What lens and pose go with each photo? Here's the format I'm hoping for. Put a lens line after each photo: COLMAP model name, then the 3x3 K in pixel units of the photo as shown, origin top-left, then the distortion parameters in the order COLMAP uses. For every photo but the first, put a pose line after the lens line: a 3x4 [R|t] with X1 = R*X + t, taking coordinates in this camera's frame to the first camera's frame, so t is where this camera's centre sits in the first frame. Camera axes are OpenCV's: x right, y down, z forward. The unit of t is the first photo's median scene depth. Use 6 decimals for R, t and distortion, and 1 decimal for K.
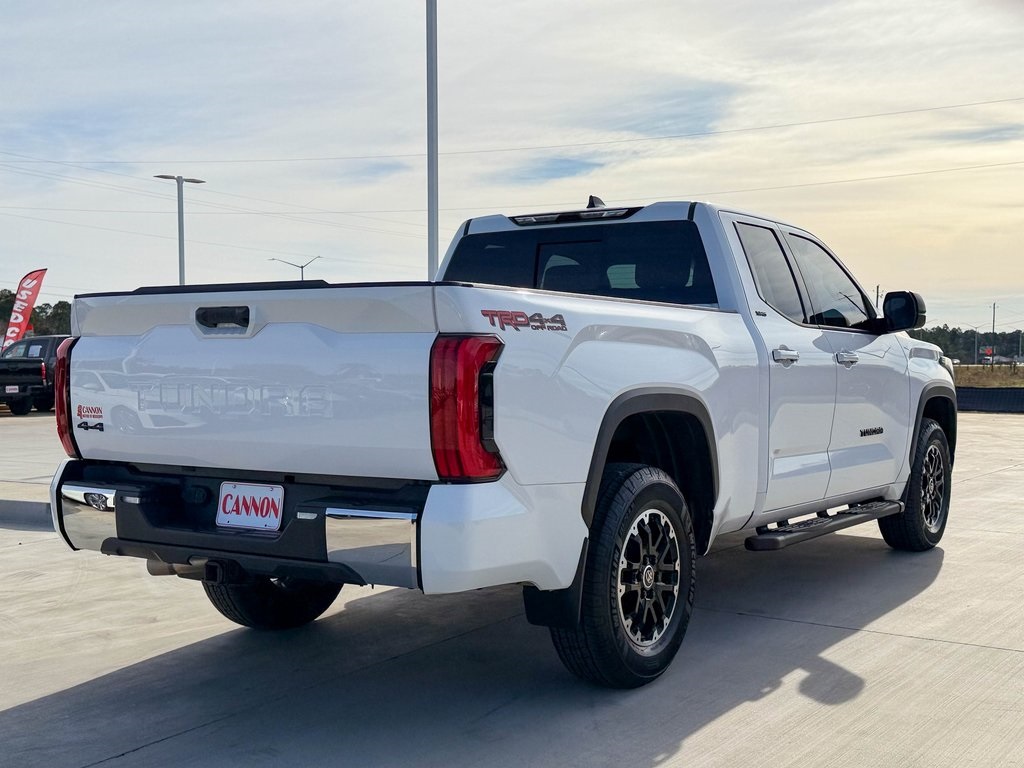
lens RADIAL K [[1256.6, 0, 512.0], [0, 1256.6, 384.0], [0, 0, 1]] dist [0.145261, -0.012810]
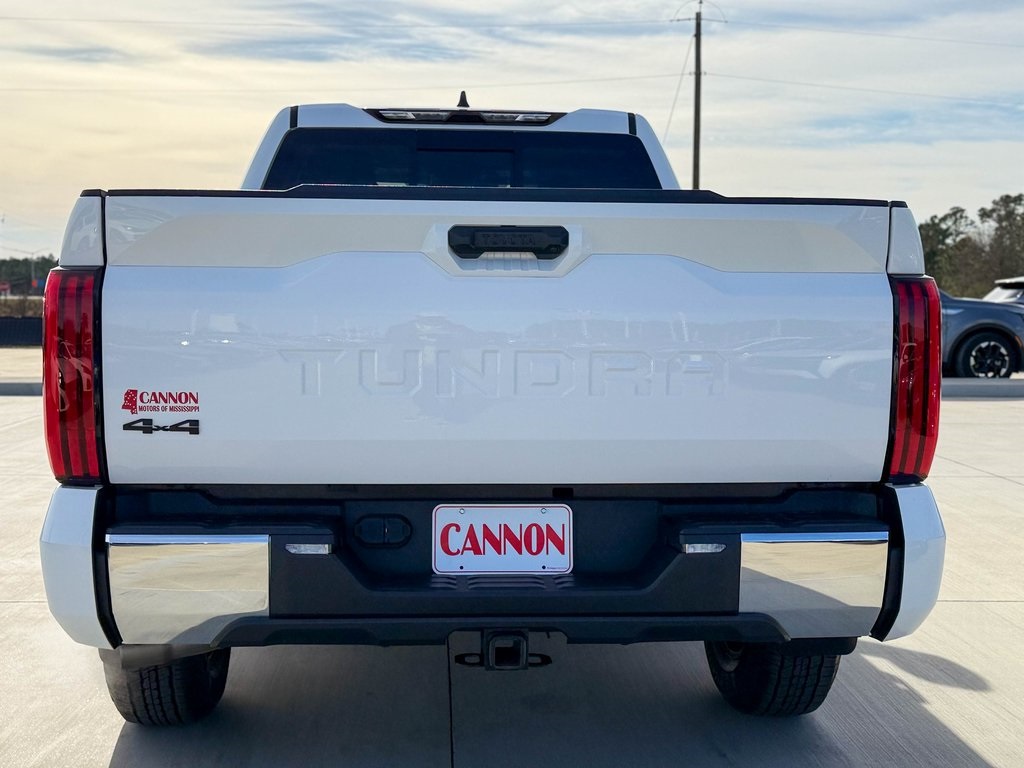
lens RADIAL K [[1326.5, 0, 512.0], [0, 1326.5, 384.0], [0, 0, 1]] dist [0.157360, -0.042854]
pose [[0.793768, -0.034971, 0.607215, -0.579378], [0.005054, 0.998690, 0.050910, -0.015333], [-0.608200, -0.037341, 0.792905, 0.446678]]
